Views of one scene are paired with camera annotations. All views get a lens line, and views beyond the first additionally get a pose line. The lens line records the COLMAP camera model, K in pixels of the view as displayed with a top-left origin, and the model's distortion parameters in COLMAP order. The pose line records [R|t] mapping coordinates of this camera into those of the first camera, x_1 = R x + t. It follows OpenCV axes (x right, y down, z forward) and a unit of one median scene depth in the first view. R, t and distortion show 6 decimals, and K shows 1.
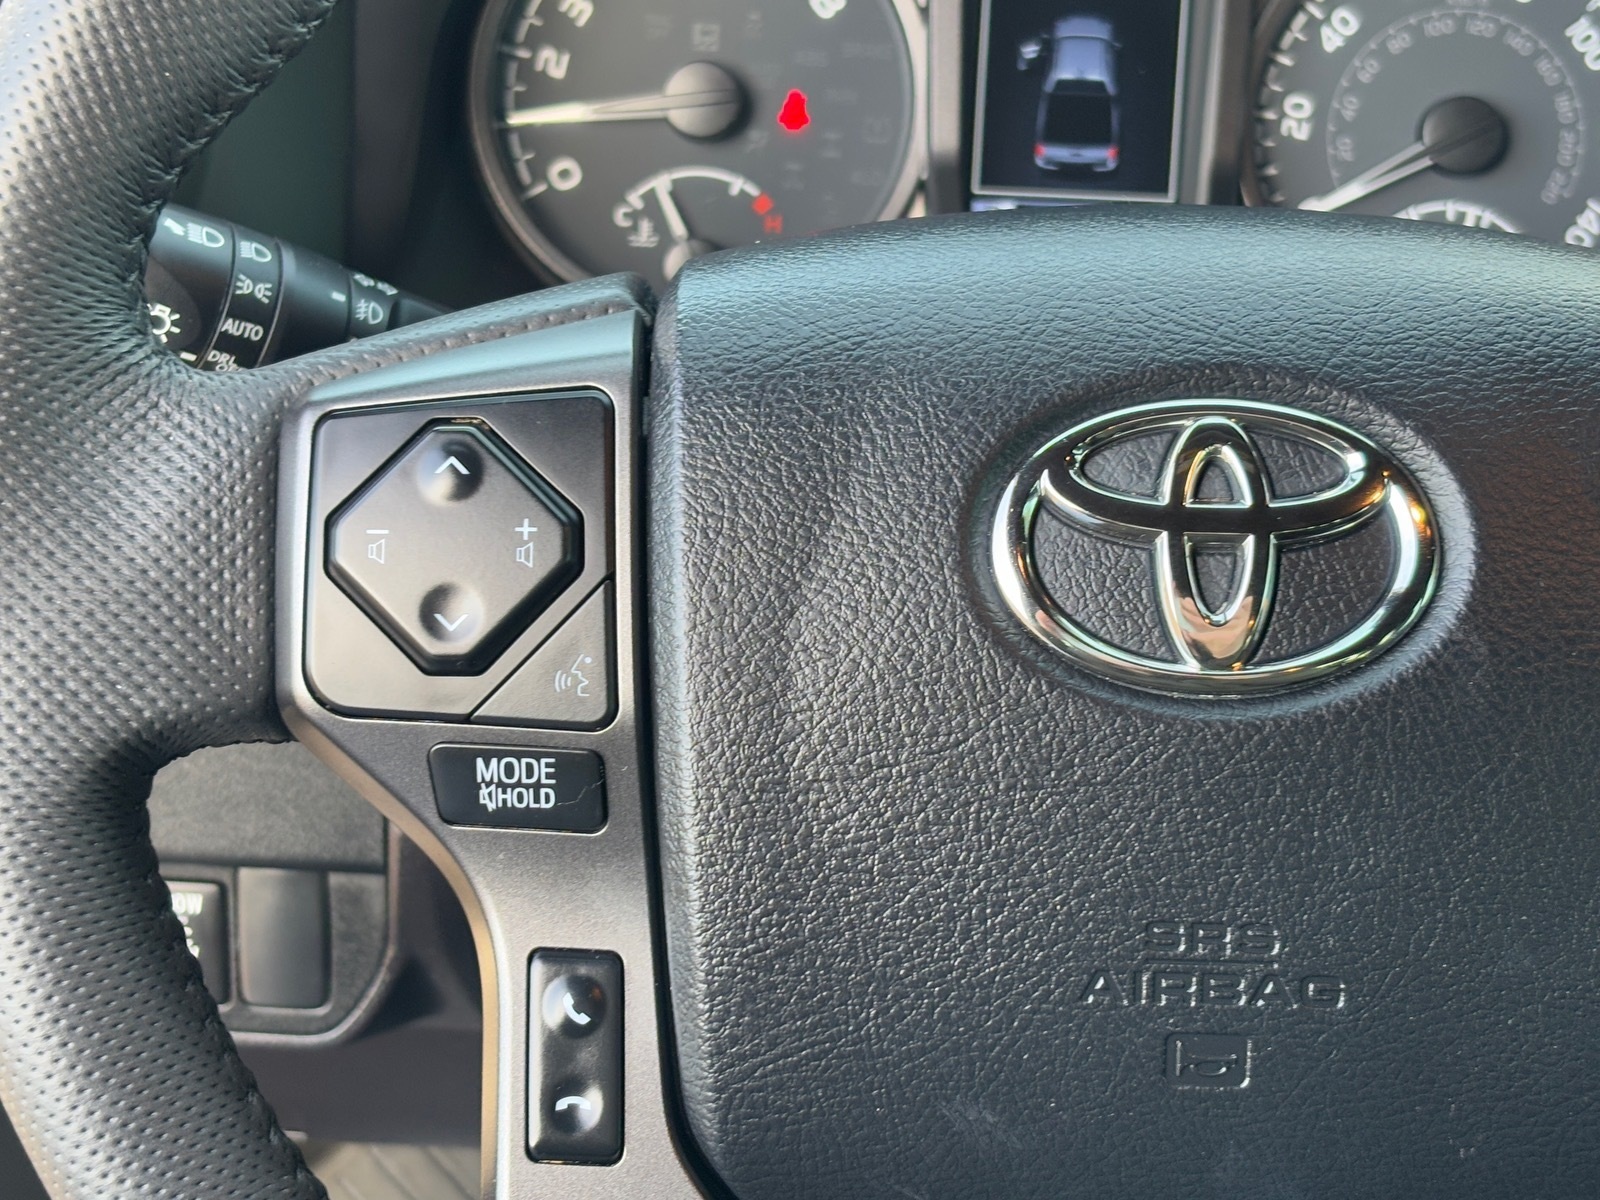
lens RADIAL K [[2640.4, 0, 790.3], [0, 2640.4, 643.0], [0, 0, 1]] dist [0.098733, 0.000000]
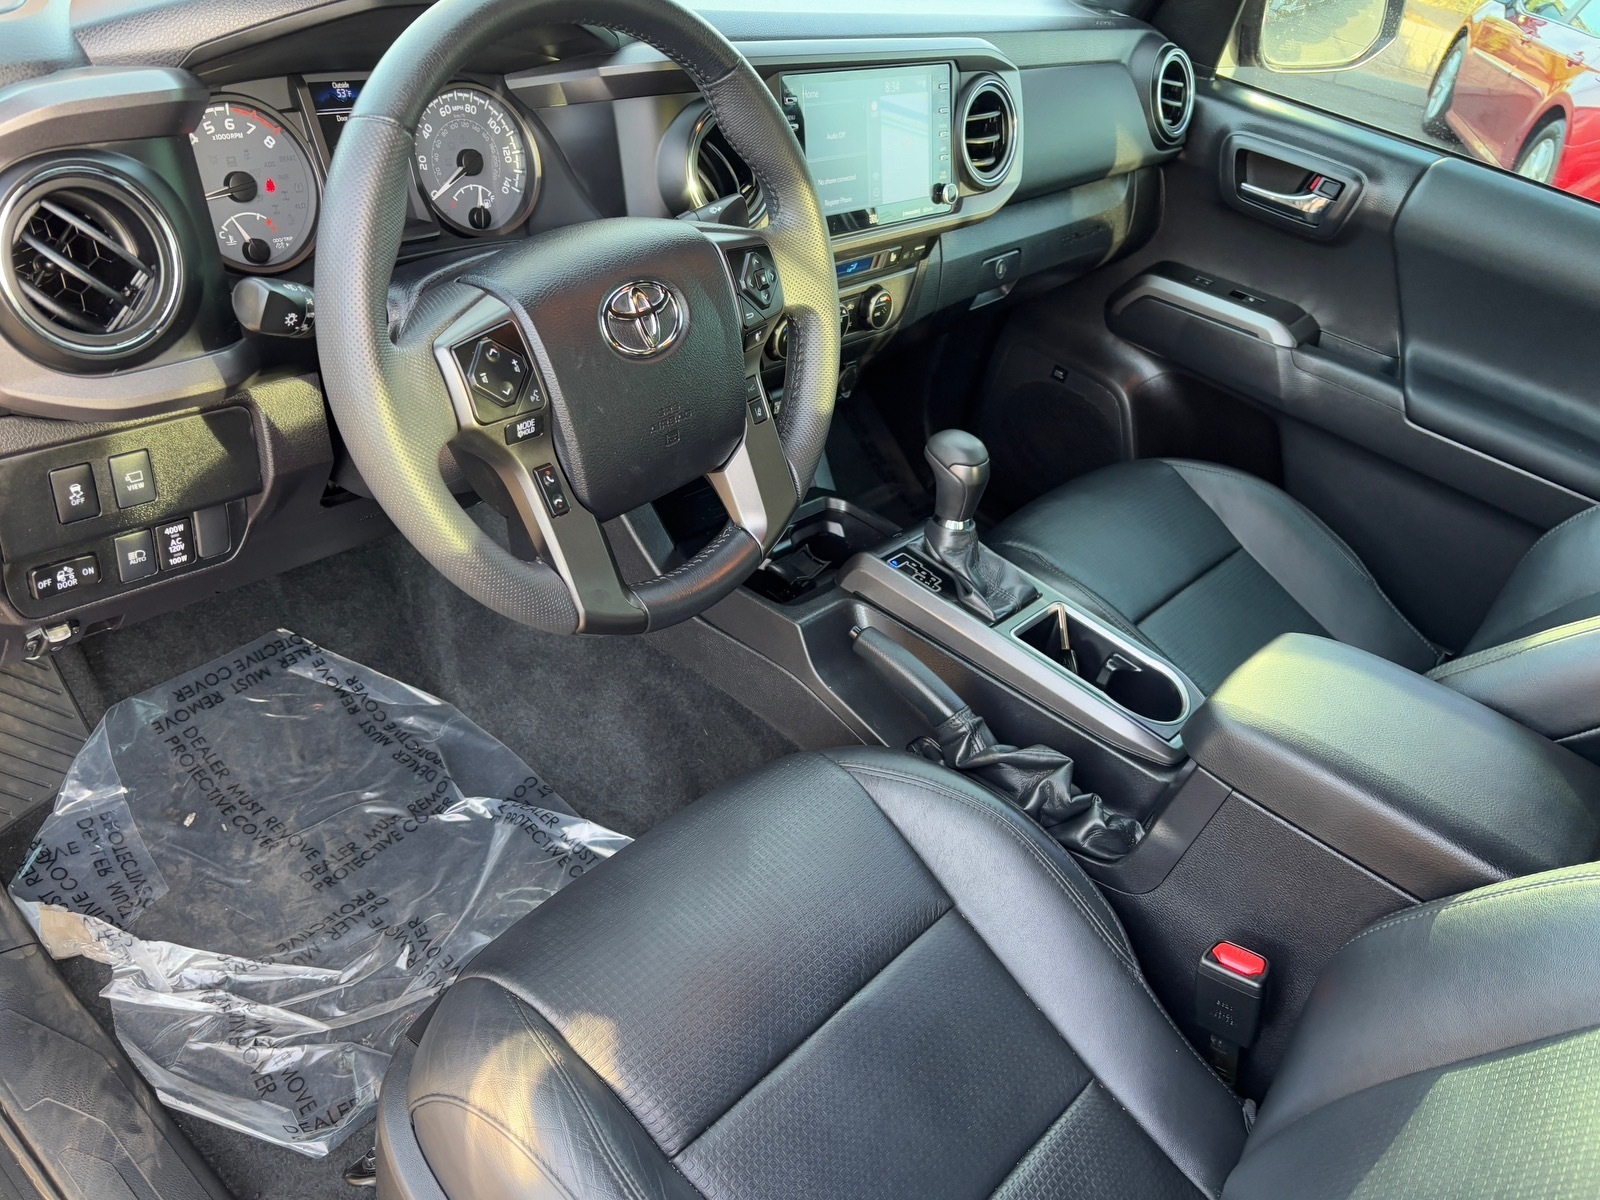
lens RADIAL K [[1293.1, 0, 796.9], [0, 1293.1, 608.8], [0, 0, 1]] dist [0.040408, -0.025792]
pose [[0.627674, -0.376146, 0.681571, -1.271099], [0.179563, 0.921866, 0.343396, -0.279709], [-0.757484, -0.093156, 0.646173, -0.551379]]
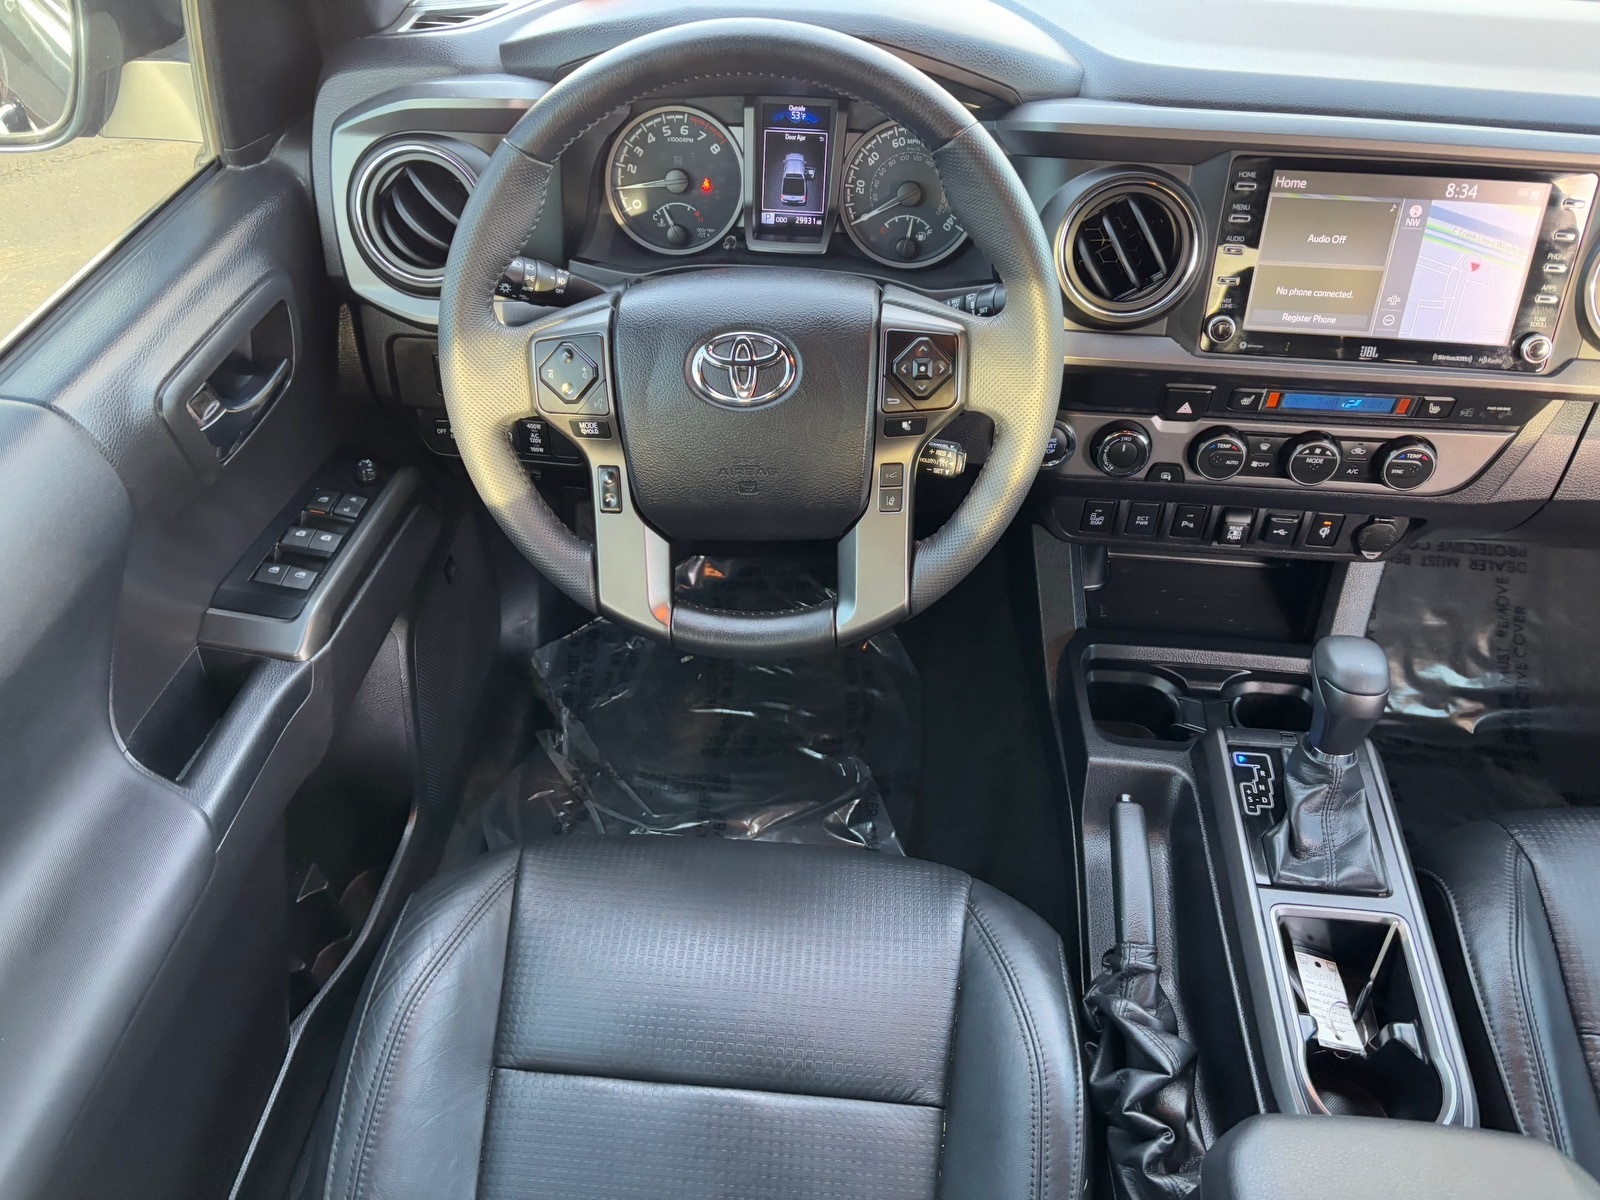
lens RADIAL K [[1221.2, 0, 785.1], [0, 1221.2, 612.0], [0, 0, 1]] dist [0.039434, -0.053934]
pose [[0.996922, 0.026336, -0.073847, 0.384263], [-0.003227, 0.954879, 0.296978, -0.253135], [0.078336, -0.295825, 0.952025, -0.995483]]
